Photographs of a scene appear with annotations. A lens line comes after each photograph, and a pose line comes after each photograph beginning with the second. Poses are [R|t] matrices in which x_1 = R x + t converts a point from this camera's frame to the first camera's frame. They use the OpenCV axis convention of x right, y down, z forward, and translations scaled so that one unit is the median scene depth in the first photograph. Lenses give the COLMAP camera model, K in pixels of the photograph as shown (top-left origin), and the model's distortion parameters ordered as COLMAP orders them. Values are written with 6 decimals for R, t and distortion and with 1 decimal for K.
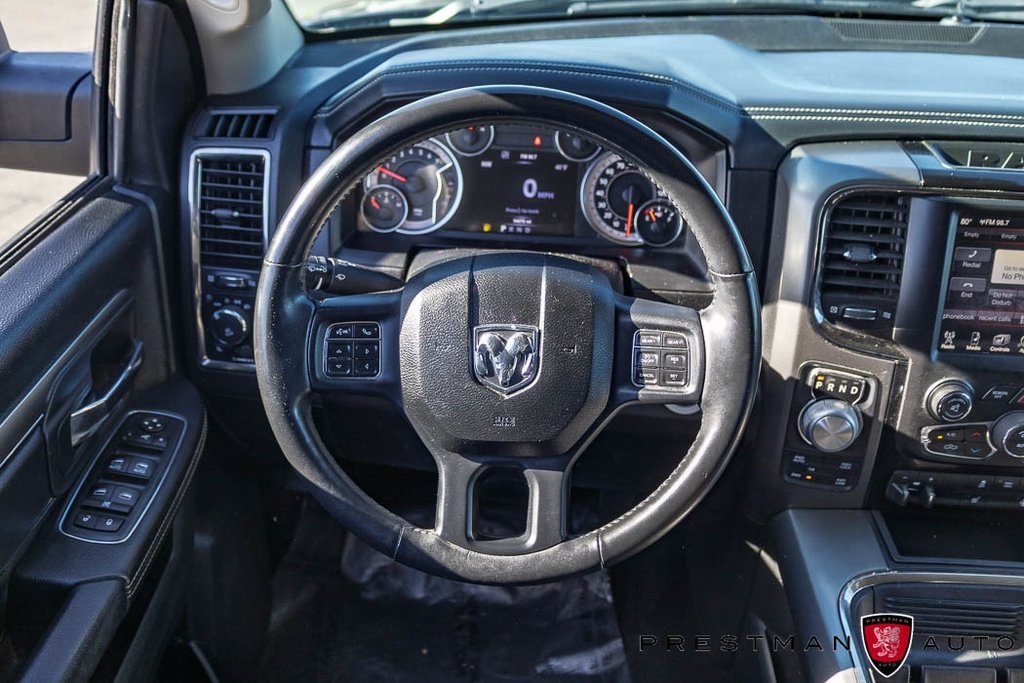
lens RADIAL K [[997.0, 0, 509.8], [0, 997.0, 341.2], [0, 0, 1]] dist [0.034832, 0.000000]
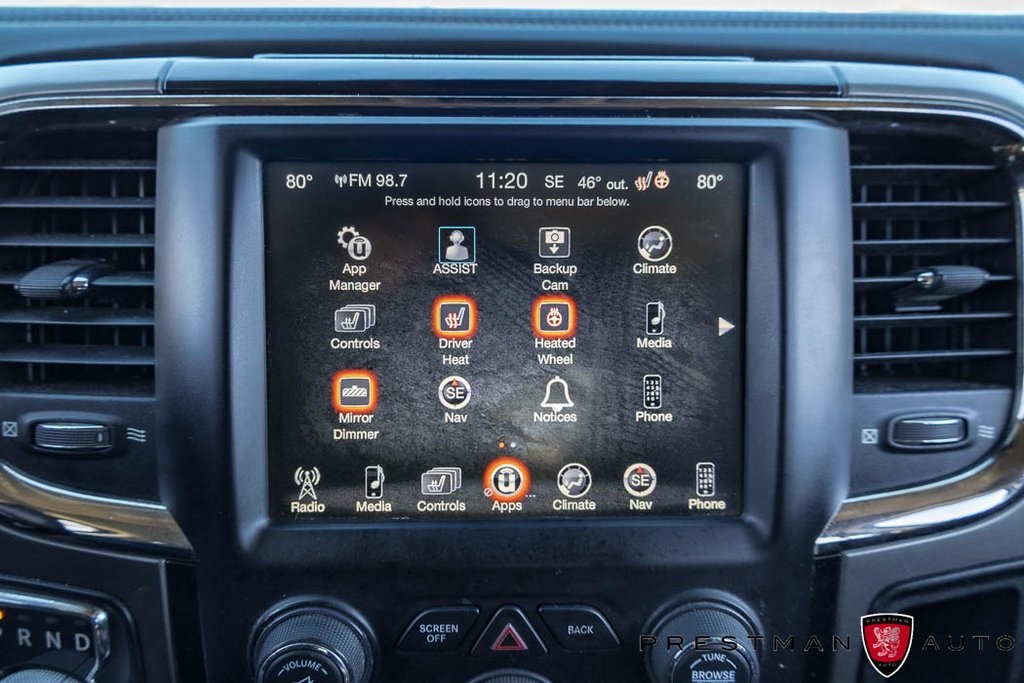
lens RADIAL K [[665.1, 0, 516.4], [0, 665.1, 340.8], [0, 0, 1]] dist [0.011910, 0.021912]
pose [[0.997910, -0.057109, 0.030231, 0.449670], [0.061771, 0.980429, -0.186934, -0.004010], [-0.018964, 0.188410, 0.981907, 0.644190]]
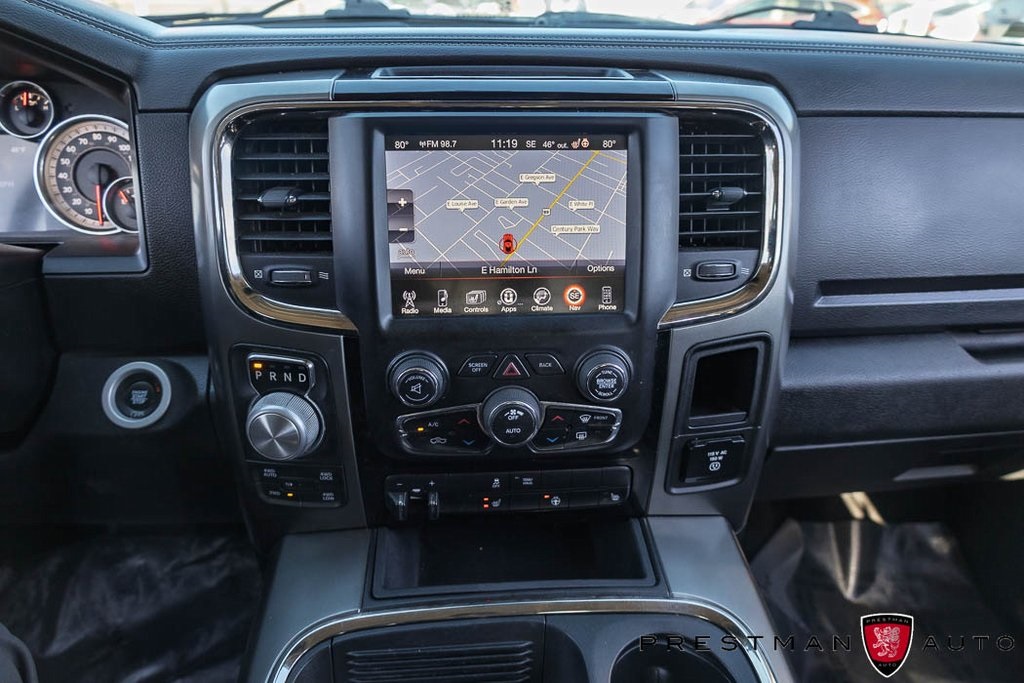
lens RADIAL K [[665.1, 0, 507.5], [0, 665.1, 342.4], [0, 0, 1]] dist [0.011910, 0.021912]
pose [[0.994889, -0.076564, 0.065836, 0.417368], [0.081468, 0.993824, -0.075342, 0.065480], [-0.059660, 0.080320, 0.994982, 0.424415]]
